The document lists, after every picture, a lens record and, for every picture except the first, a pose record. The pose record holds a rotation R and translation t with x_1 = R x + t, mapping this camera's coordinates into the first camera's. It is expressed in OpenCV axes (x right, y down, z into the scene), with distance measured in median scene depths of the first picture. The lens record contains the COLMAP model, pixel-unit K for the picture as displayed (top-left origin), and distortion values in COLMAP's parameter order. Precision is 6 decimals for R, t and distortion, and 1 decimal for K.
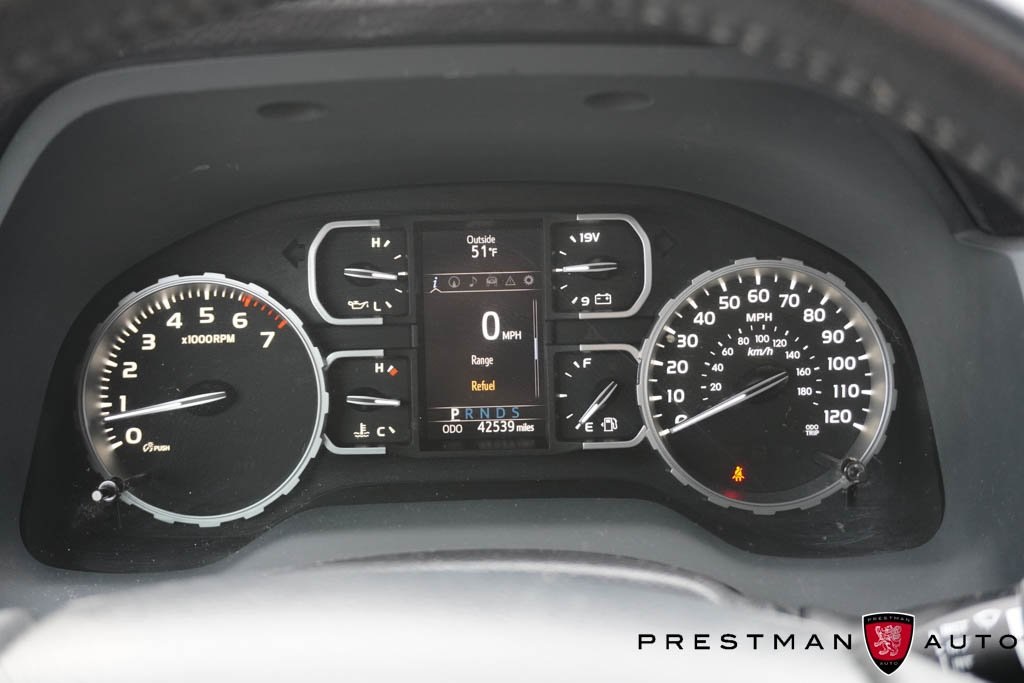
lens RADIAL K [[1143.2, 0, 512.0], [0, 1143.2, 341.5], [0, 0, 1]] dist [-0.001937, -0.005024]
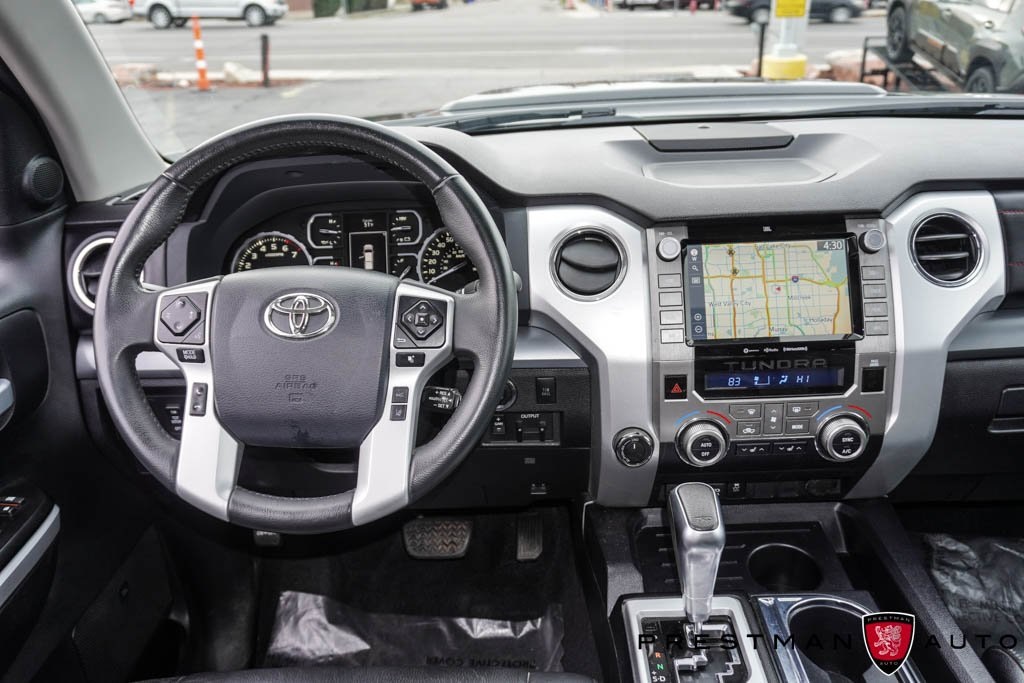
lens RADIAL K [[836.2, 0, 512.0], [0, 836.2, 341.5], [0, 0, 1]] dist [-0.016852, -0.001211]
pose [[0.999902, -0.012818, -0.005573, 0.360812], [0.012612, 0.999288, -0.035568, 0.309359], [0.006025, 0.035495, 0.999352, -1.156267]]
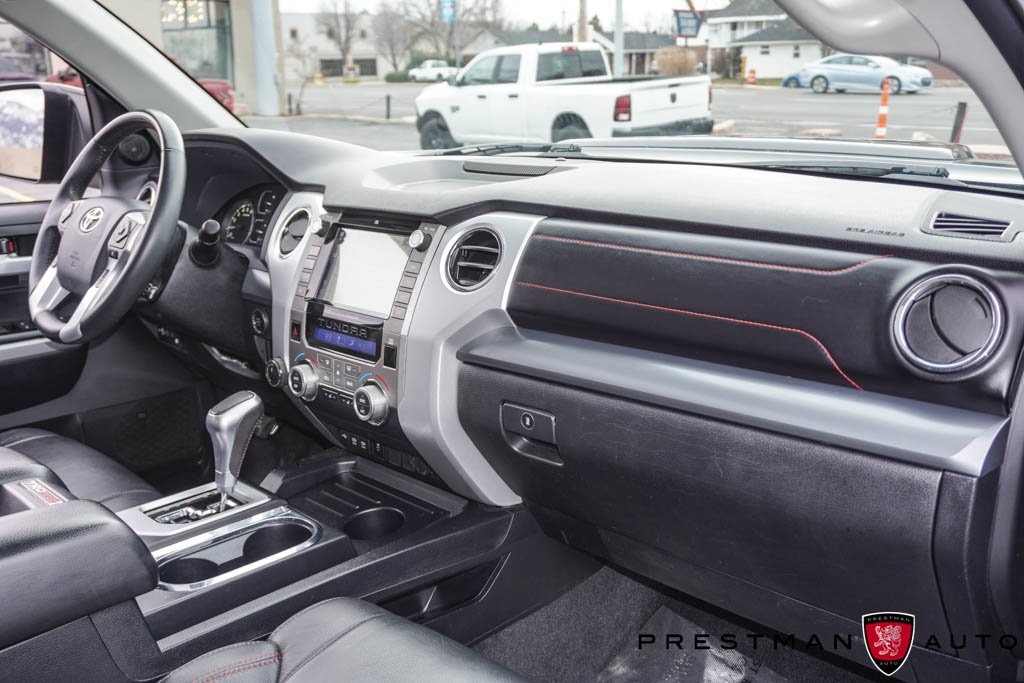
lens RADIAL K [[958.1, 0, 512.0], [0, 958.1, 341.5], [0, 0, 1]] dist [-0.004577, 0.002602]
pose [[0.719339, 0.188247, -0.668666, 2.980602], [-0.285757, 0.957555, -0.037836, 0.305648], [0.633162, 0.218293, 0.742599, -0.948532]]
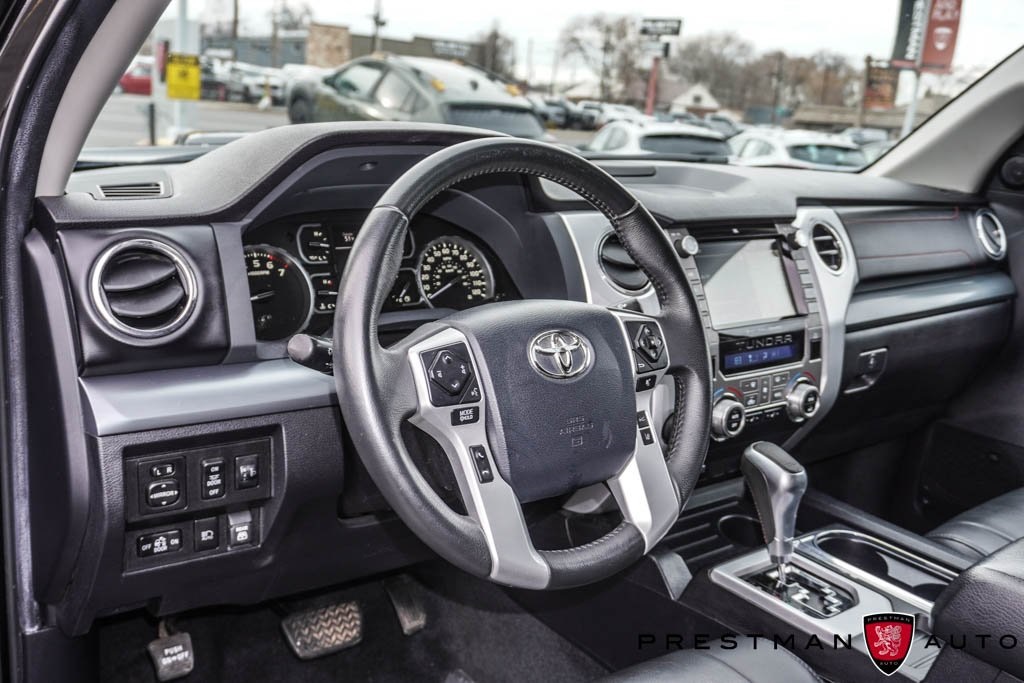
lens RADIAL K [[958.1, 0, 512.0], [0, 958.1, 341.5], [0, 0, 1]] dist [-0.004577, 0.002602]
pose [[0.785966, -0.073571, 0.613876, -1.107146], [0.170701, 0.980123, -0.101090, 0.439367], [-0.594237, 0.184243, 0.782903, -0.882947]]
